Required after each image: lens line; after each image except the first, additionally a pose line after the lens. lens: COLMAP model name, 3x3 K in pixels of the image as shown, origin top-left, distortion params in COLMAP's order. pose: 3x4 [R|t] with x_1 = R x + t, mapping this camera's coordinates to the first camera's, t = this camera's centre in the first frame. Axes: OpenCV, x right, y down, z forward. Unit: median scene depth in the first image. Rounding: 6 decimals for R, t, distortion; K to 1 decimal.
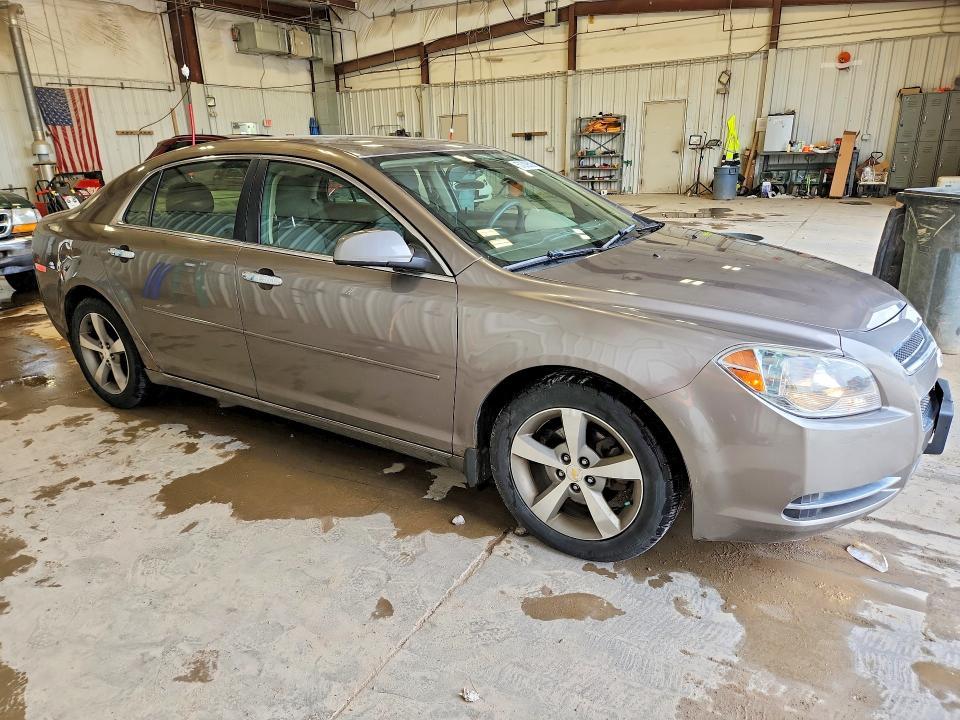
lens RADIAL K [[644.5, 0, 463.0], [0, 644.5, 359.5], [0, 0, 1]] dist [0.064348, -0.054107]
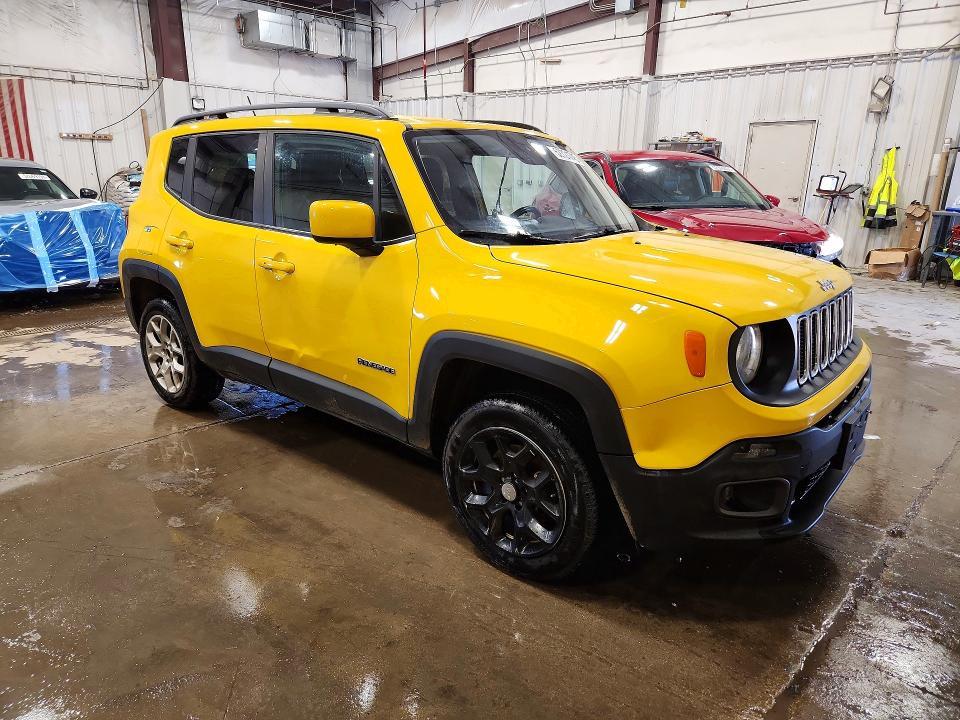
lens RADIAL K [[644.5, 0, 463.0], [0, 644.5, 359.5], [0, 0, 1]] dist [0.064348, -0.054107]
pose [[0.973269, 0.110908, -0.201116, 0.143270], [-0.117183, 0.992918, -0.019533, -0.099044], [0.197525, 0.042578, 0.979373, 0.275923]]
